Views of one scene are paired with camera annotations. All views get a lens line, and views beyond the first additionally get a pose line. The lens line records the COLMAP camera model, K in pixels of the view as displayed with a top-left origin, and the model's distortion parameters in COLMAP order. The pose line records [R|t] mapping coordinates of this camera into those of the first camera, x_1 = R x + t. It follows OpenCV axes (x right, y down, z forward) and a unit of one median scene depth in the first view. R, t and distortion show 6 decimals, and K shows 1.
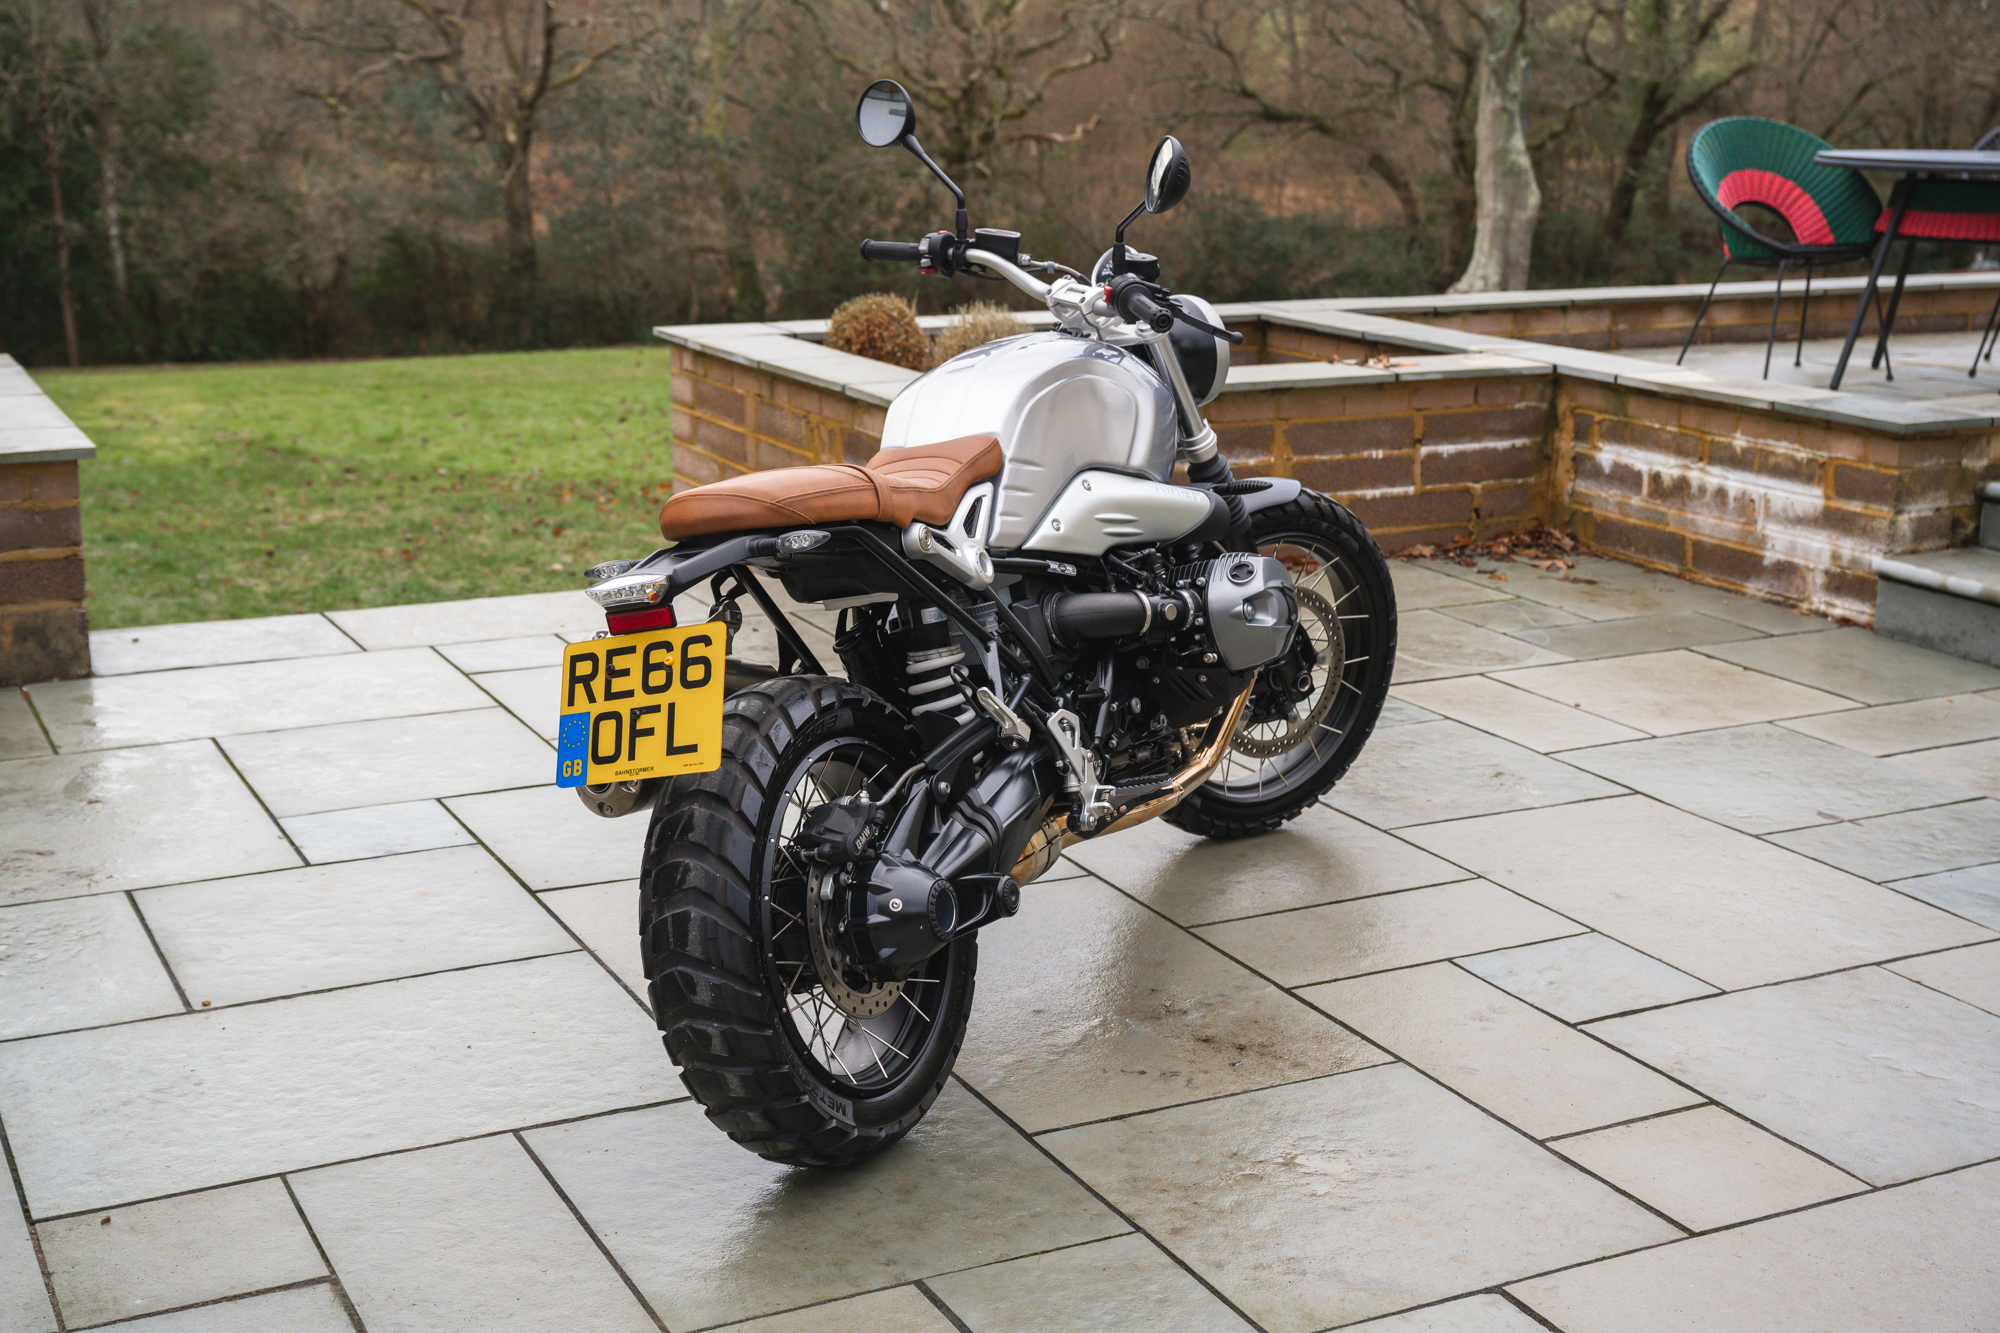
lens RADIAL K [[2531.7, 0, 993.1], [0, 2531.7, 667.2], [0, 0, 1]] dist [0.002287, 0.000000]
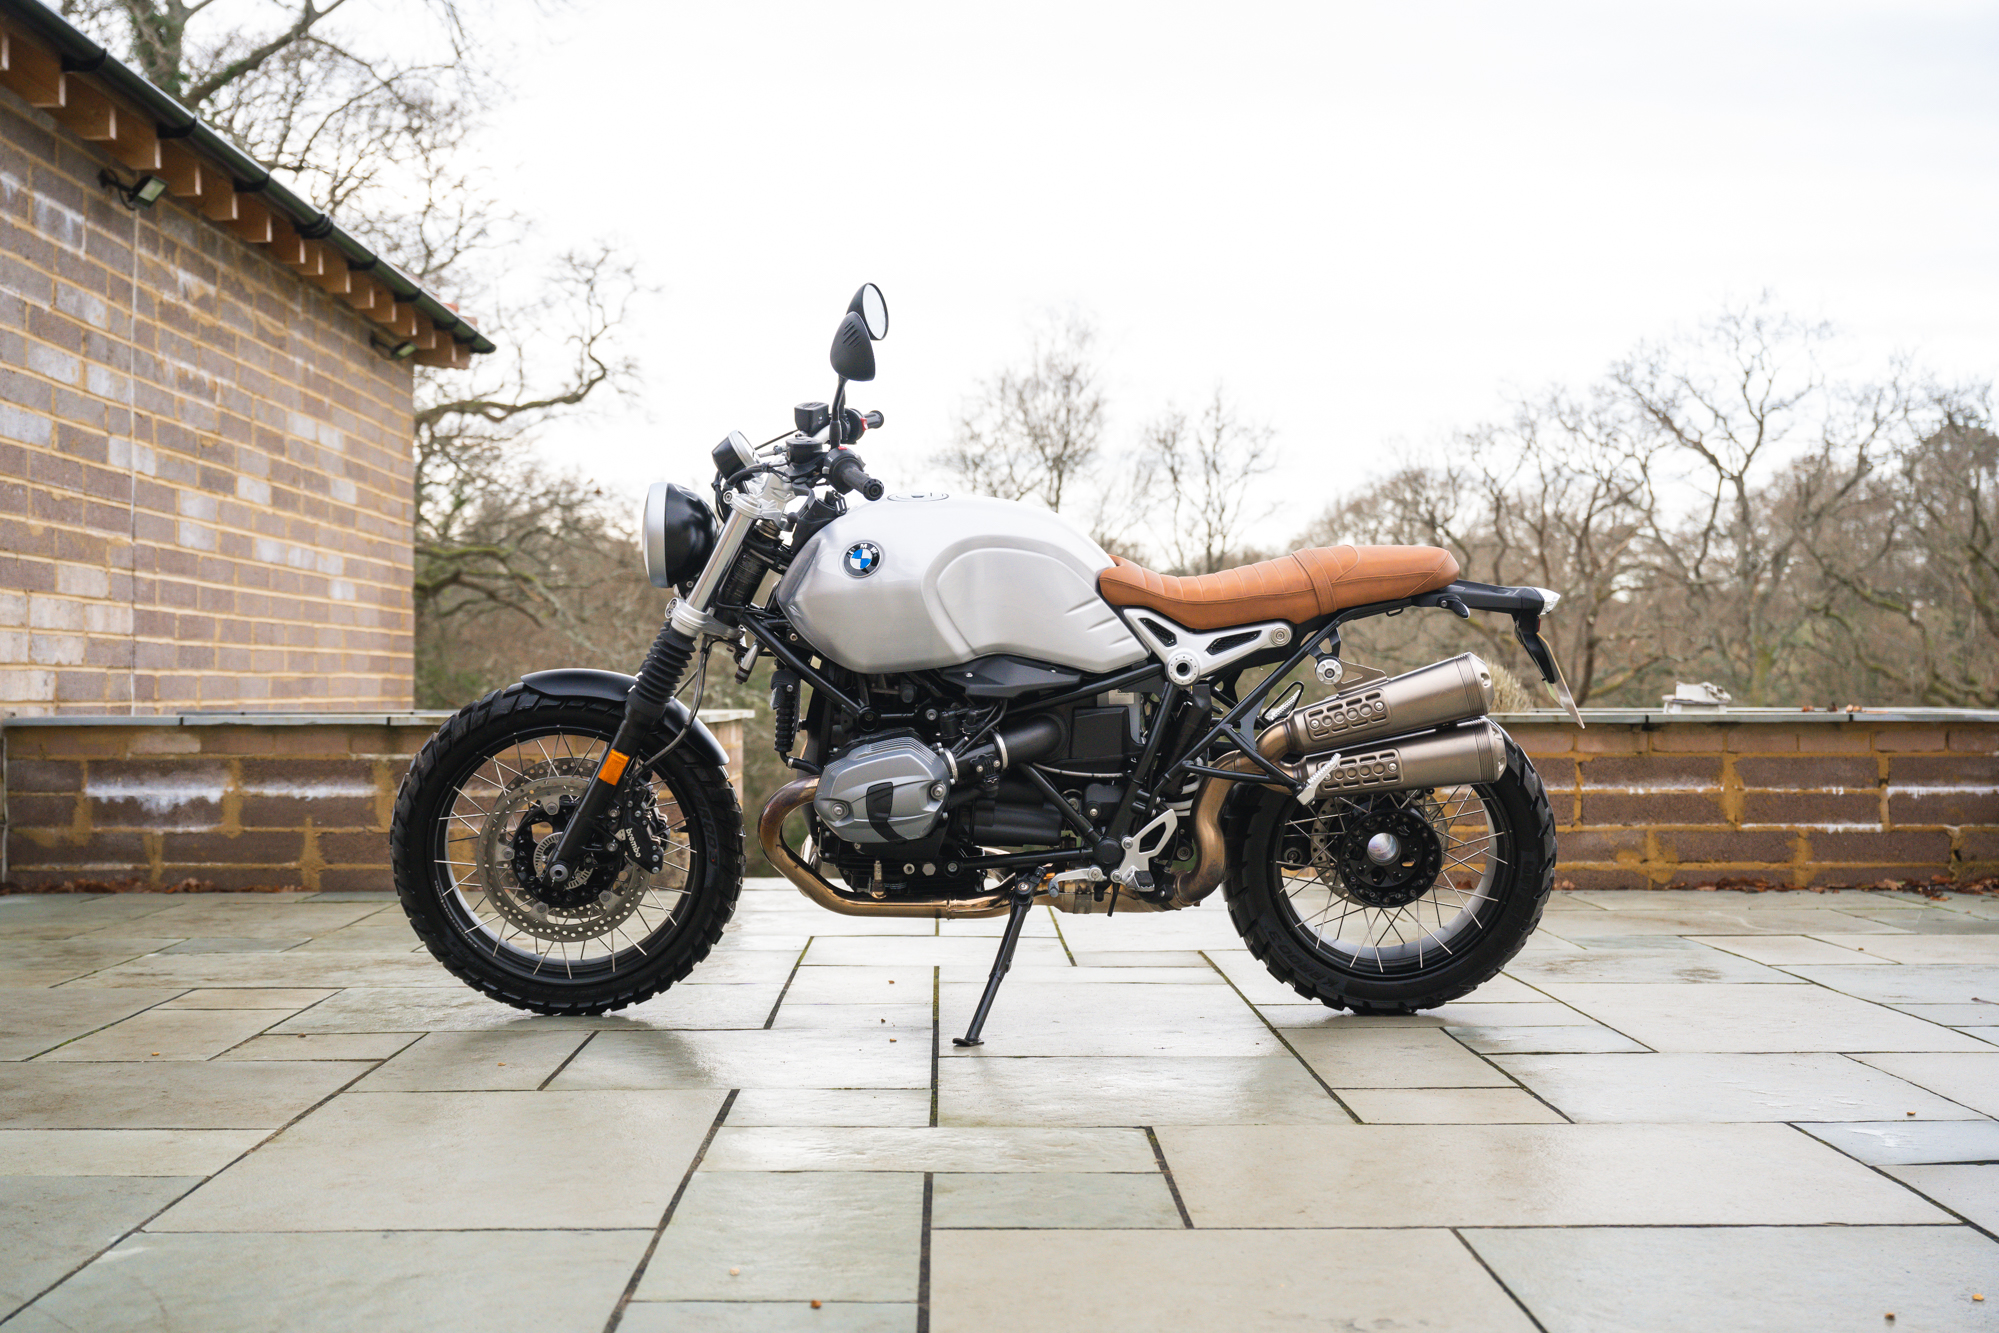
lens RADIAL K [[2330.3, 0, 991.3], [0, 2330.3, 662.2], [0, 0, 1]] dist [0.004666, 0.000000]
pose [[0.900659, -0.015966, -0.434233, 0.250689], [-0.093169, 0.968987, -0.228873, 0.118363], [0.424421, 0.246593, 0.871240, -0.022070]]
